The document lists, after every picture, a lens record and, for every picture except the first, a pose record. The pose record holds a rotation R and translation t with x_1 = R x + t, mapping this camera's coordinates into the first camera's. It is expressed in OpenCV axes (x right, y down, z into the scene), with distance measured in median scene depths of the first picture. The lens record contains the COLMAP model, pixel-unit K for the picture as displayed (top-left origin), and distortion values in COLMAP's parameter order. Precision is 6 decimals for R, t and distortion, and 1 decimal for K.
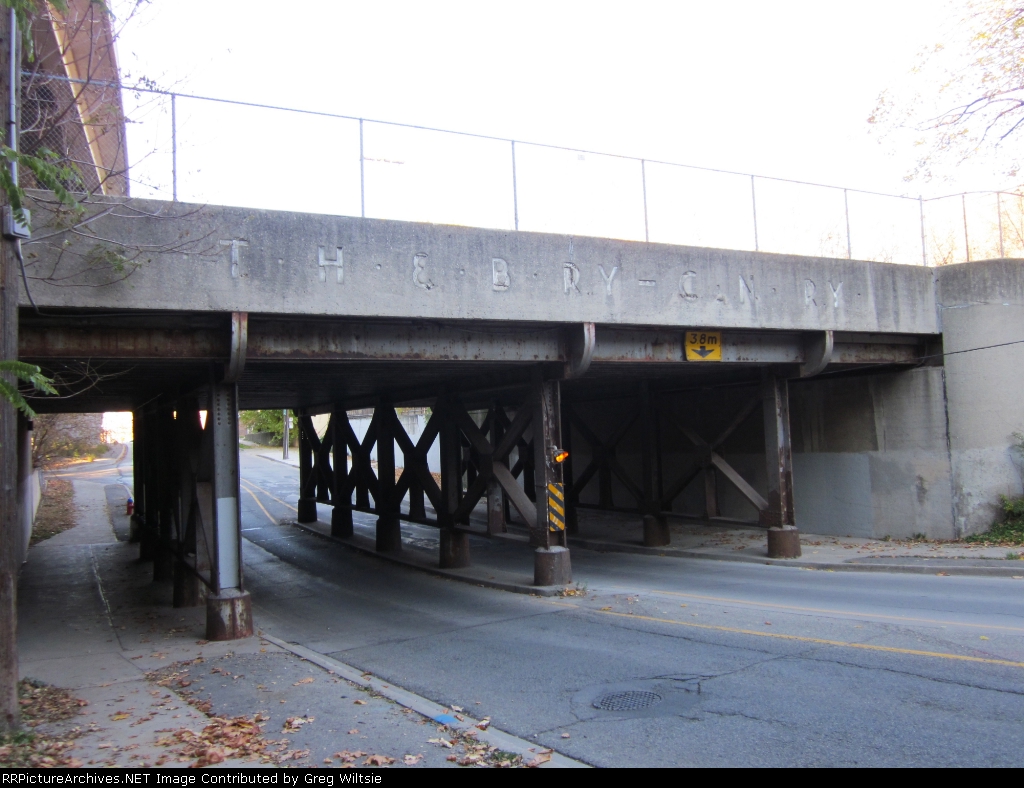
lens RADIAL K [[928.8, 0, 511.6], [0, 928.8, 388.9], [0, 0, 1]] dist [-0.014934, 0.000748]
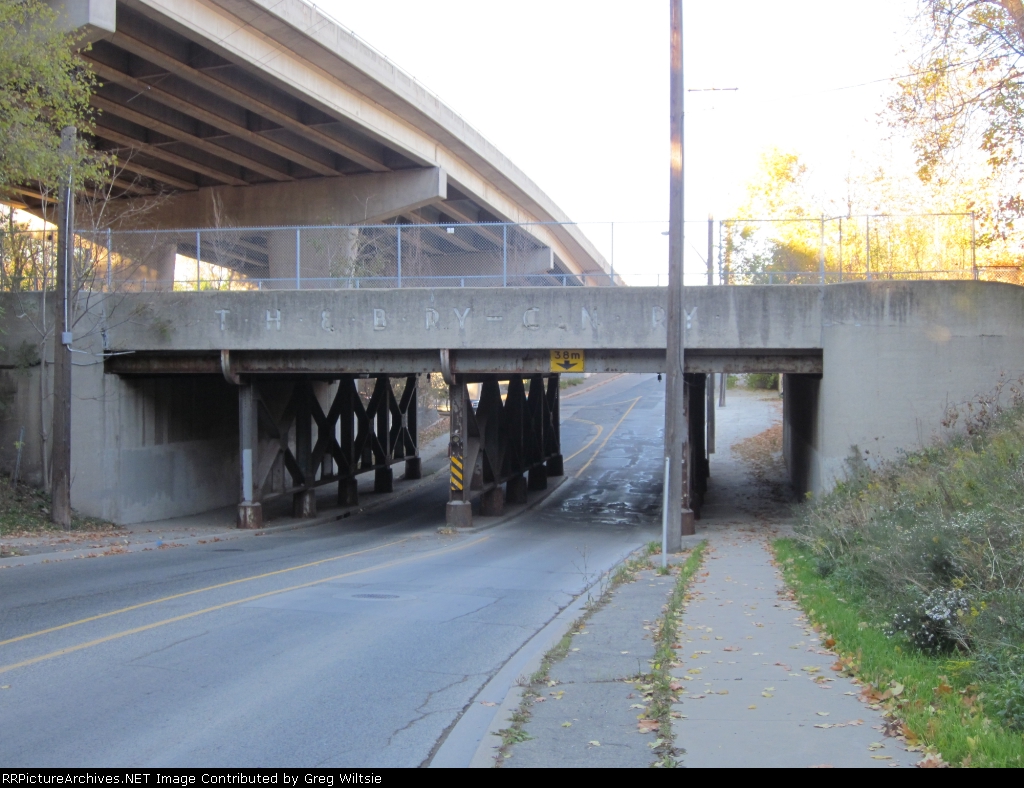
lens RADIAL K [[1702.1, 0, 512.5], [0, 1702.1, 396.9], [0, 0, 1]] dist [-0.213211, 0.000000]
pose [[0.740311, 0.059482, -0.669628, 1.843051], [0.010693, 0.994910, 0.100198, -0.247963], [0.672179, -0.081338, 0.735907, -0.842021]]
